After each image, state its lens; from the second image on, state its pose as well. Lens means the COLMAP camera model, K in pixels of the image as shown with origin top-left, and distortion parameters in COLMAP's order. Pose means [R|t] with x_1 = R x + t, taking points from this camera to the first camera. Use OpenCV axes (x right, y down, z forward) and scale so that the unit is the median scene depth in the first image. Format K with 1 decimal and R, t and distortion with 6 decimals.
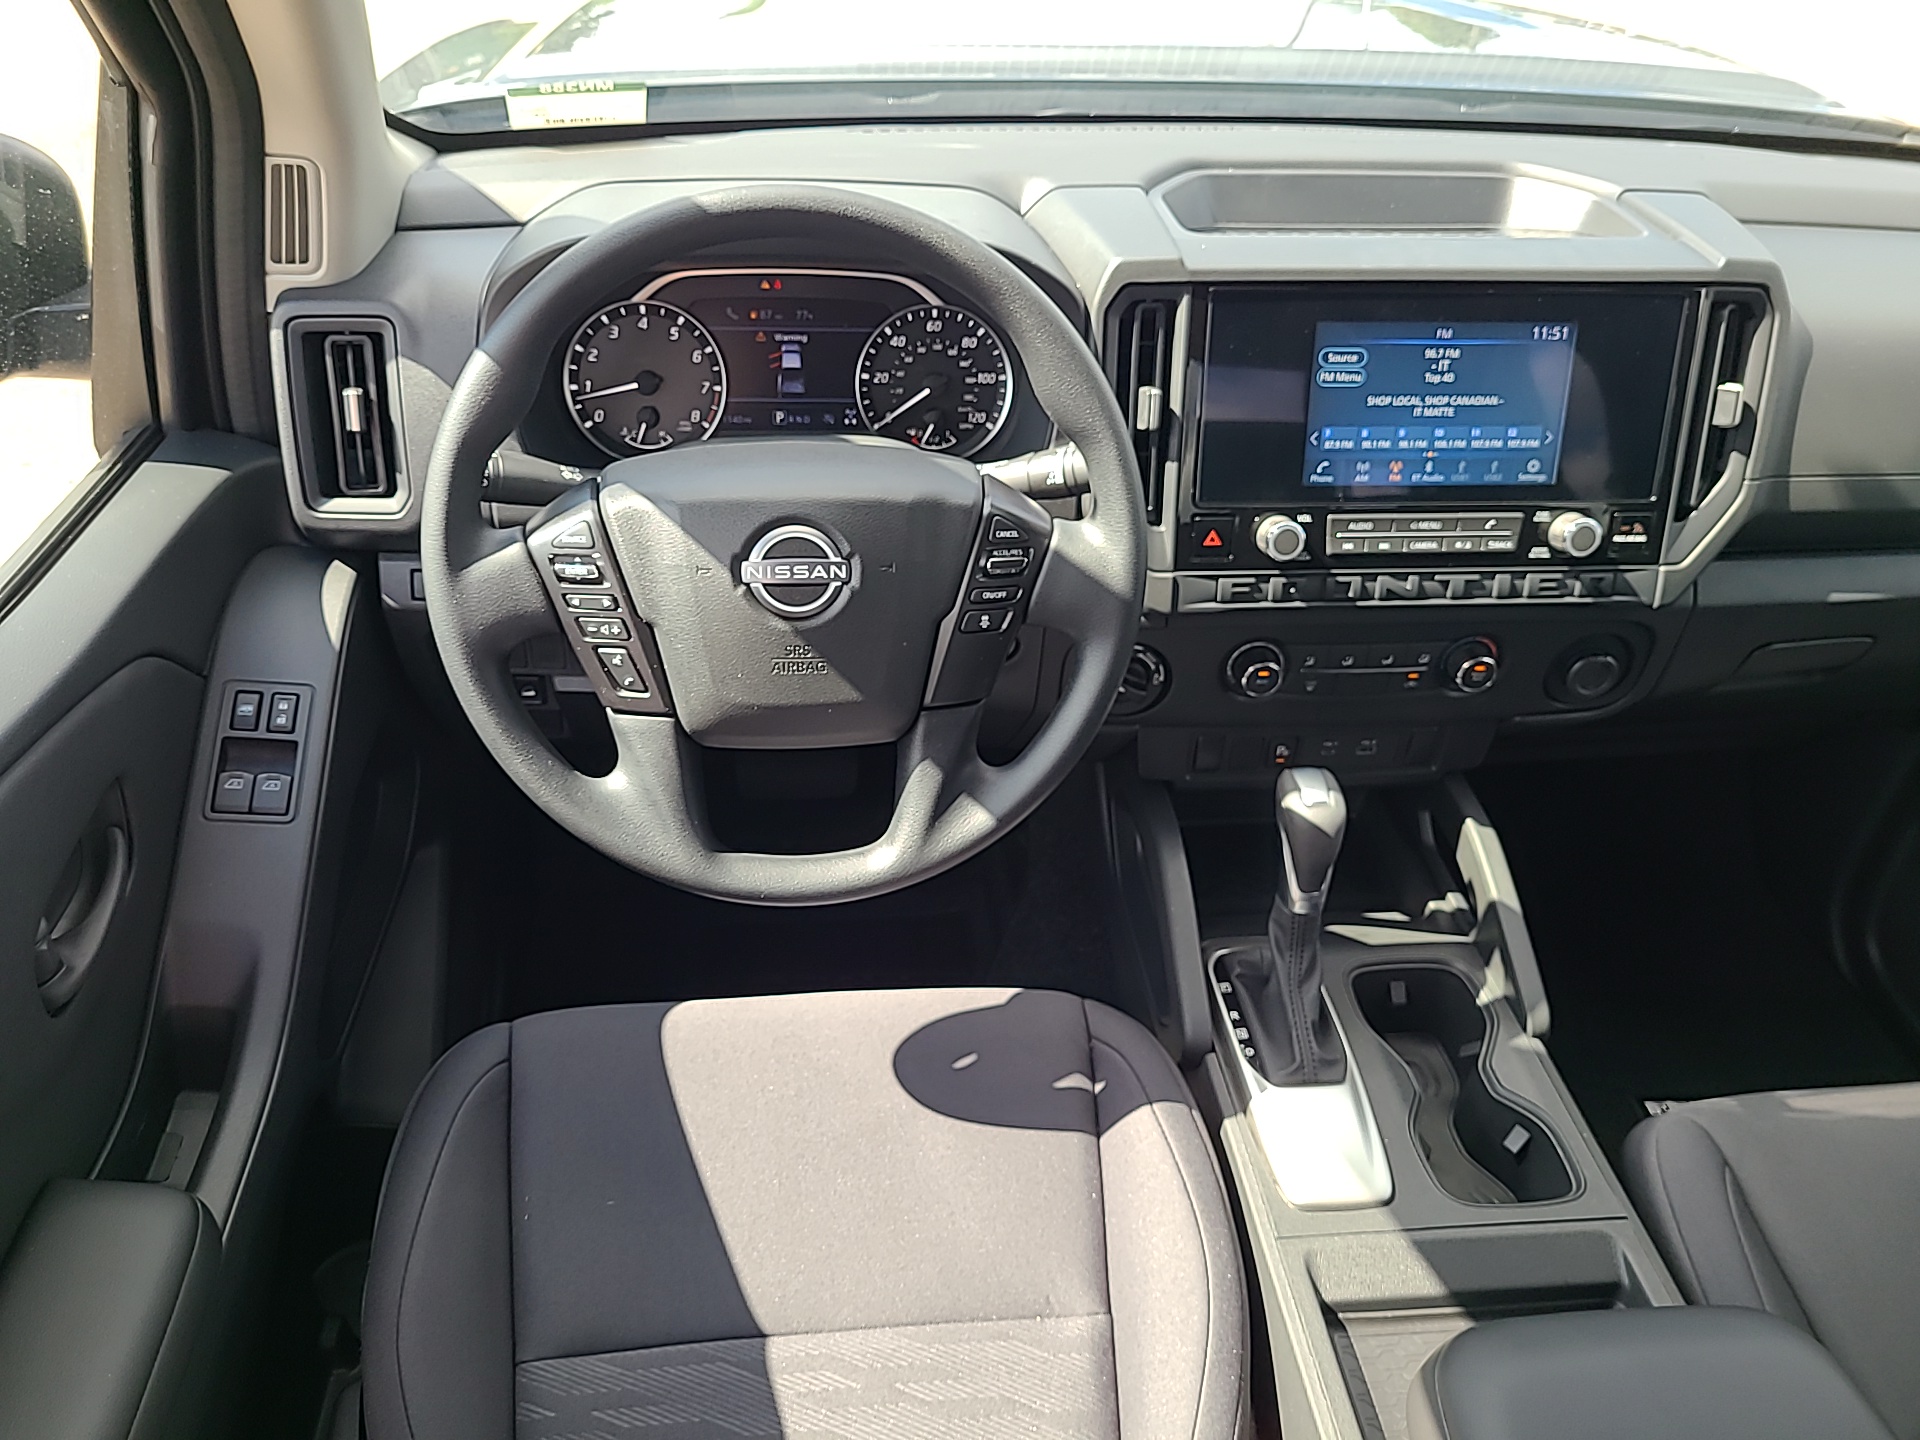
lens RADIAL K [[1469.3, 0, 942.5], [0, 1469.3, 729.9], [0, 0, 1]] dist [0.027926, -0.035628]
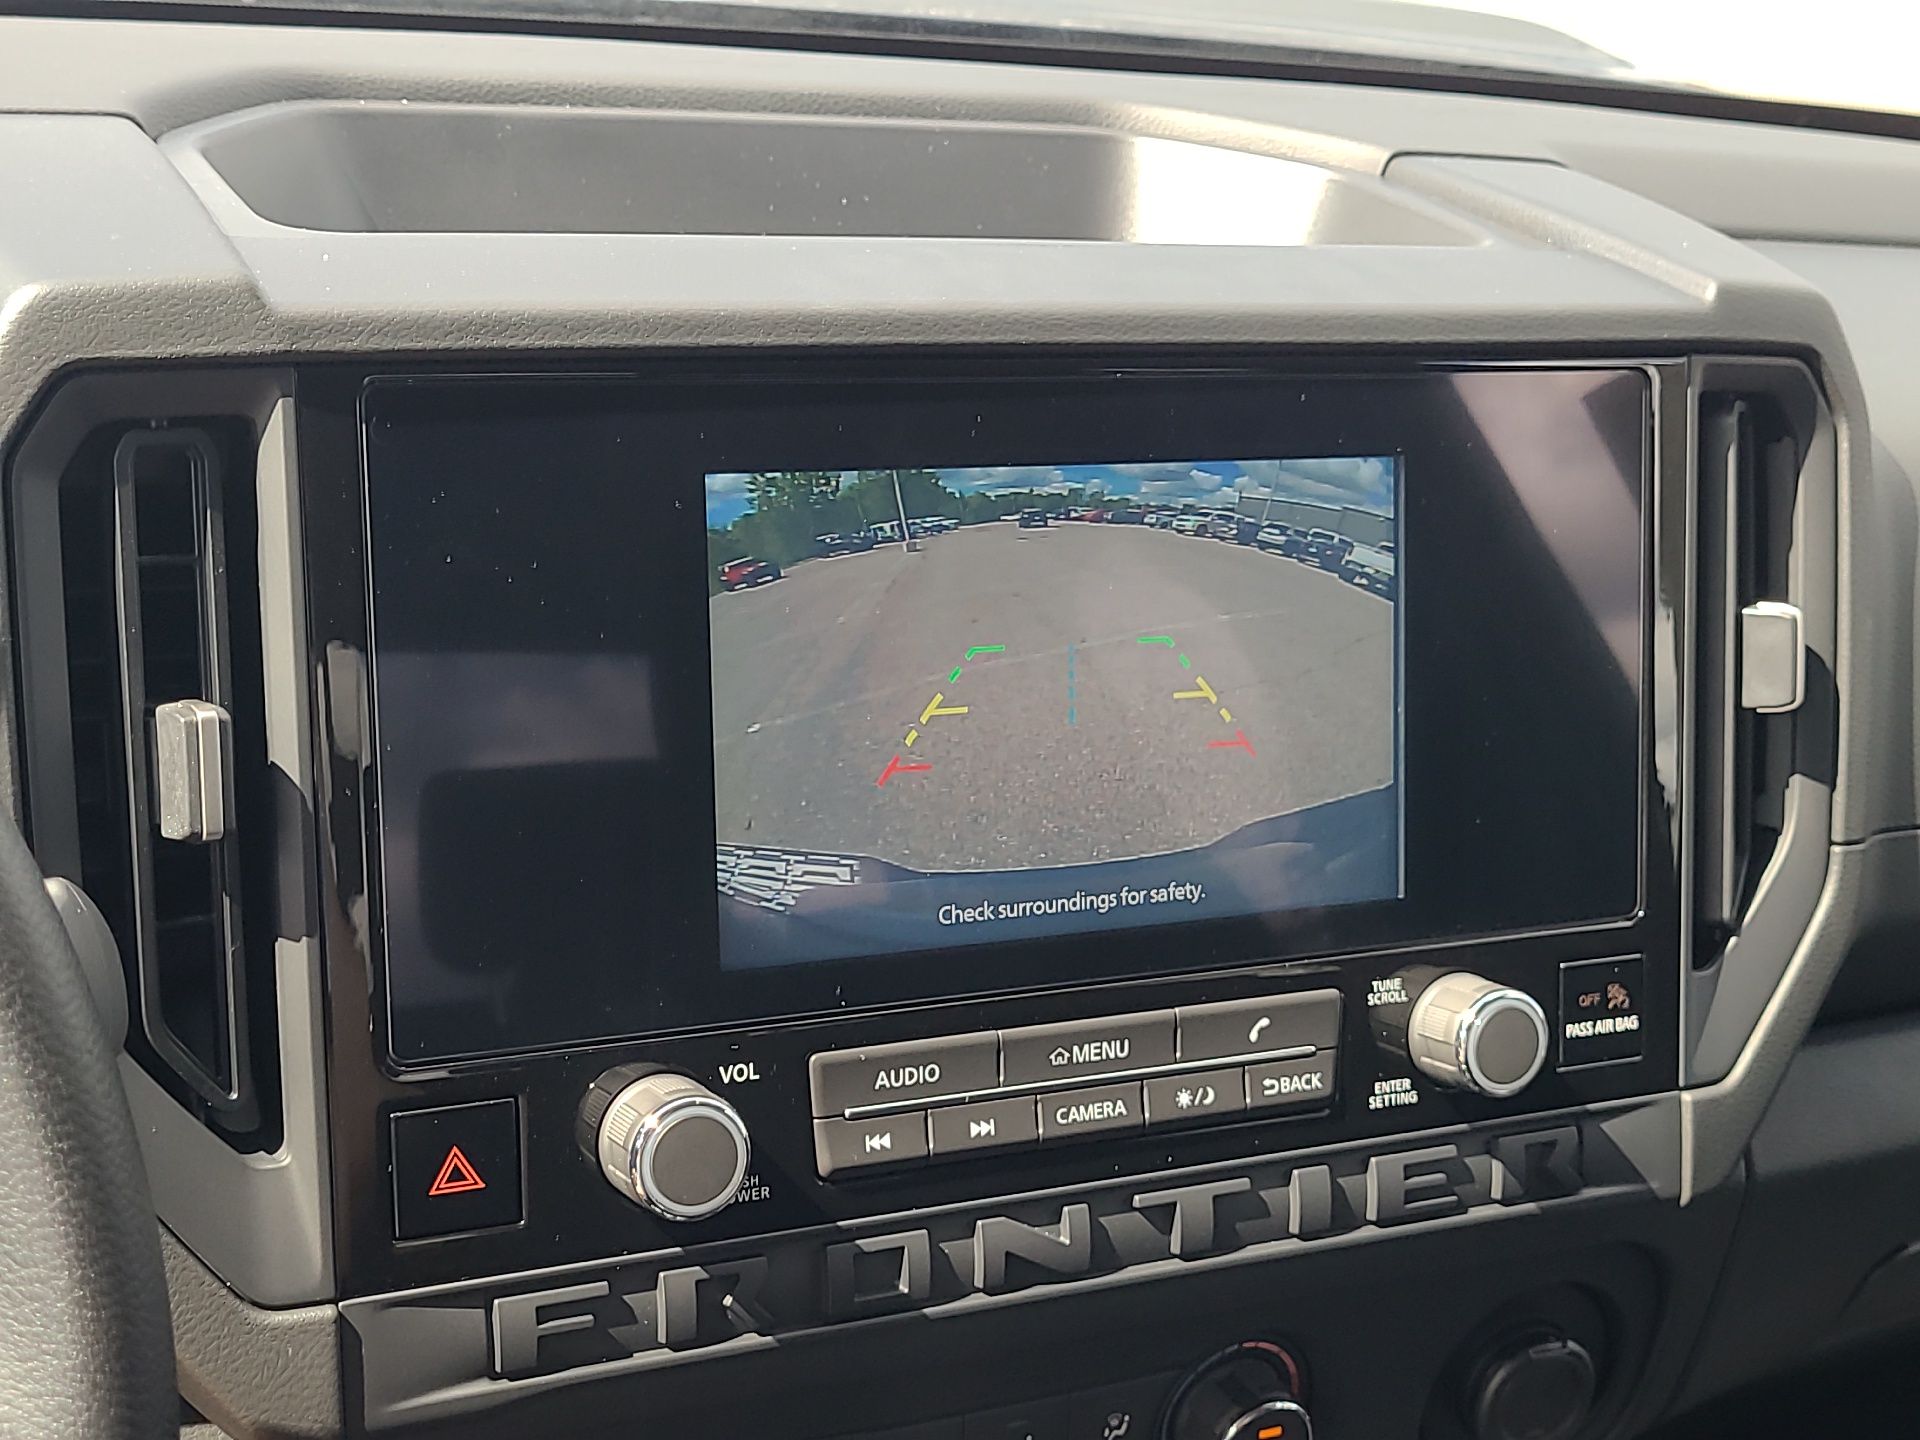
lens RADIAL K [[2717.0, 0, 947.1], [0, 2717.0, 732.0], [0, 0, 1]] dist [0.028556, 0.000000]
pose [[0.937169, -0.065914, 0.342593, 0.090561], [0.138608, 0.971508, -0.192248, -0.094683], [-0.320160, 0.227655, 0.919603, 0.423446]]
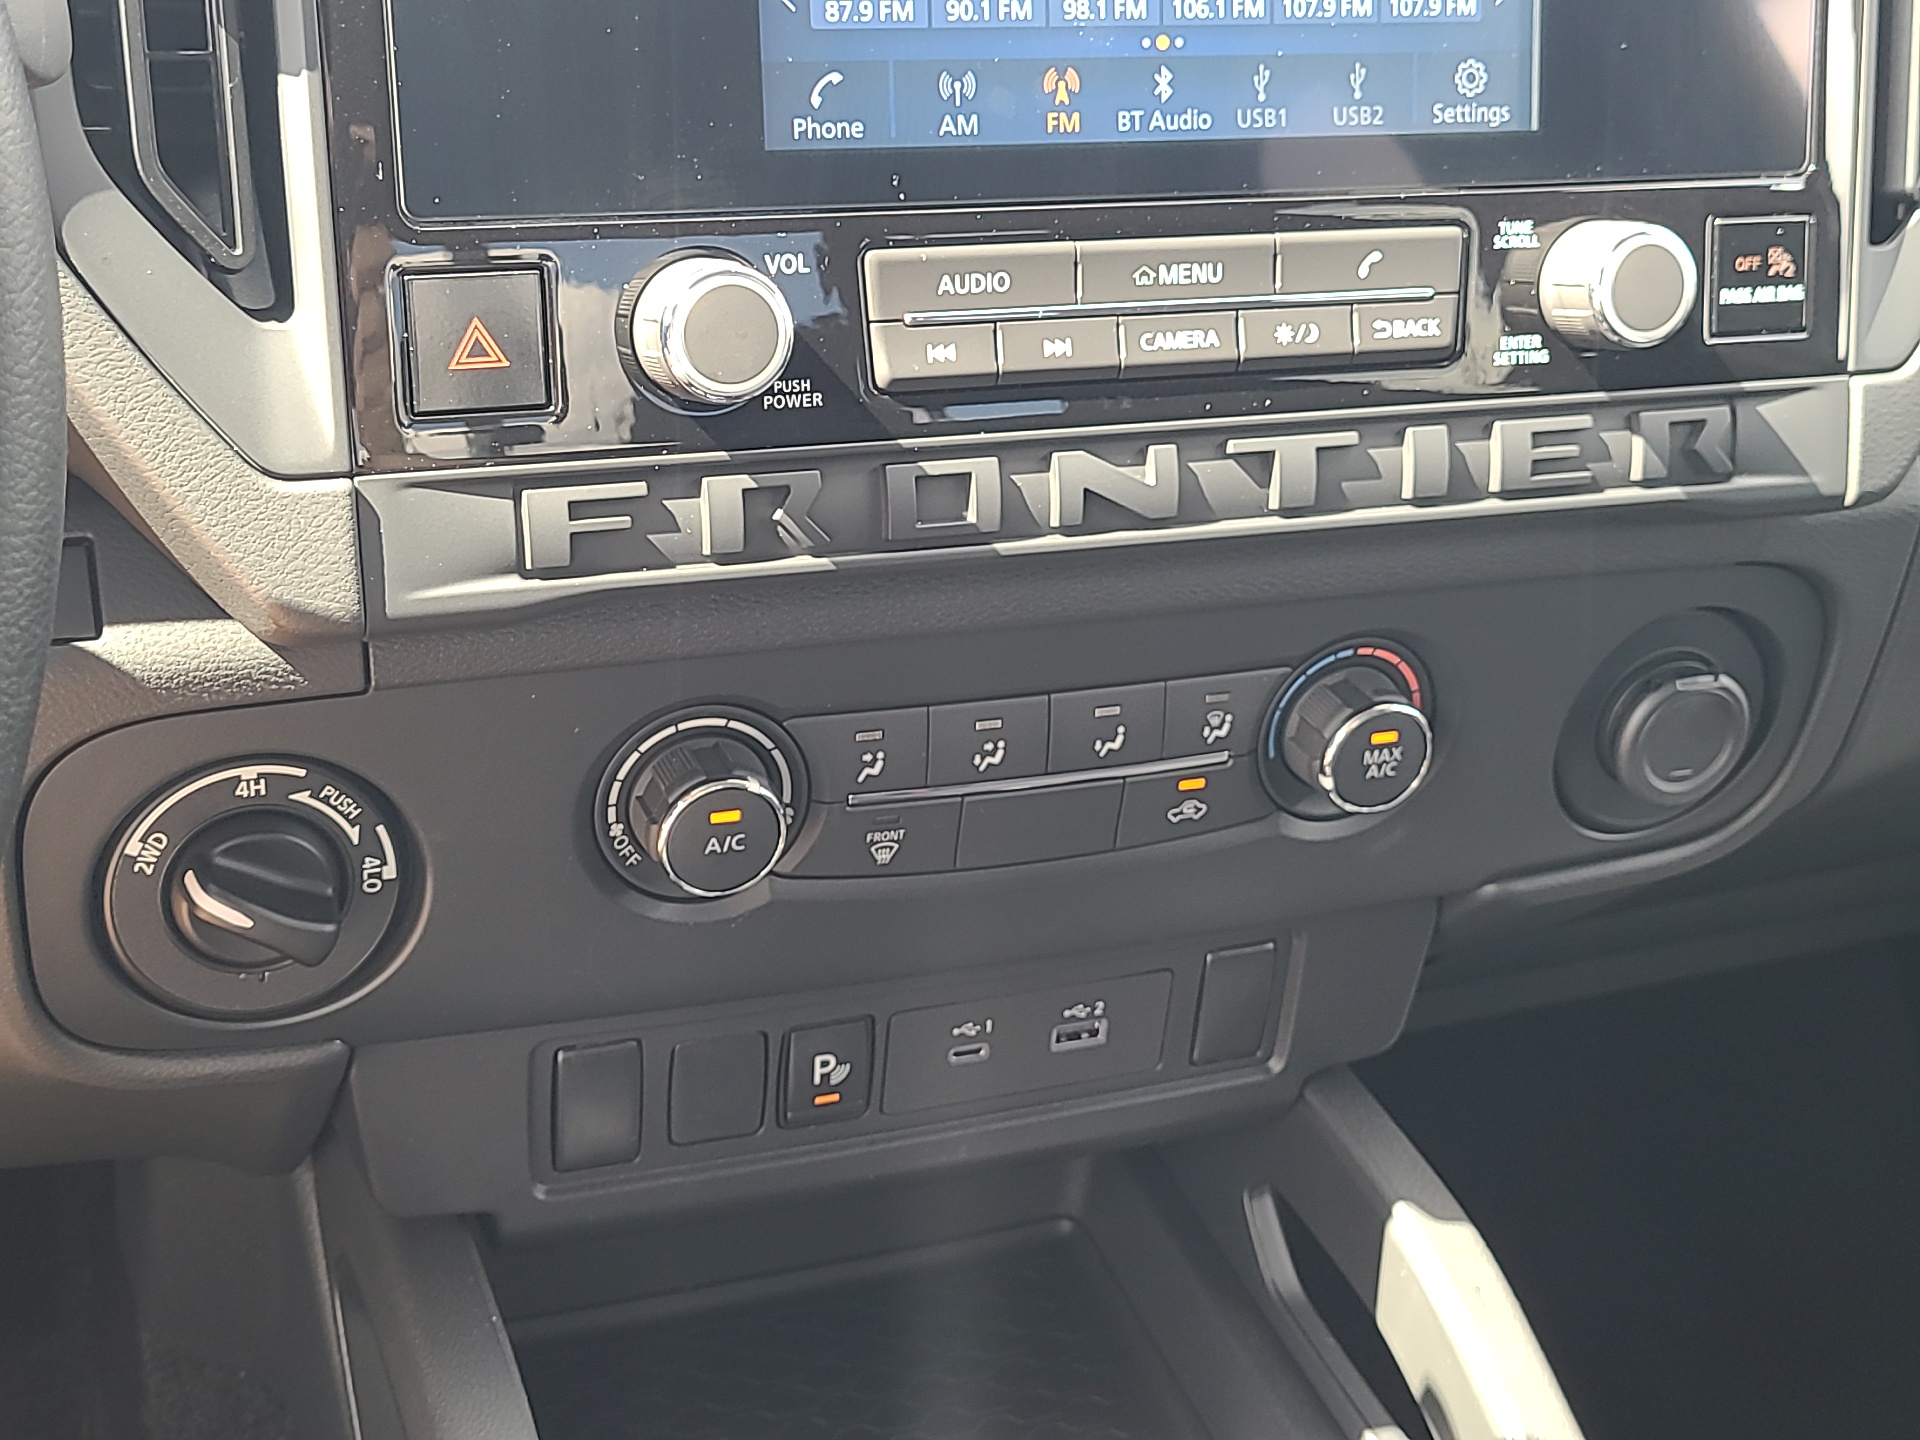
lens RADIAL K [[2717.0, 0, 945.2], [0, 2717.0, 717.8], [0, 0, 1]] dist [0.028556, 0.000000]
pose [[0.963490, -0.089551, 0.252323, 0.129408], [0.121093, 0.986261, -0.112363, 0.009703], [-0.238794, 0.138816, 0.961097, 0.477205]]
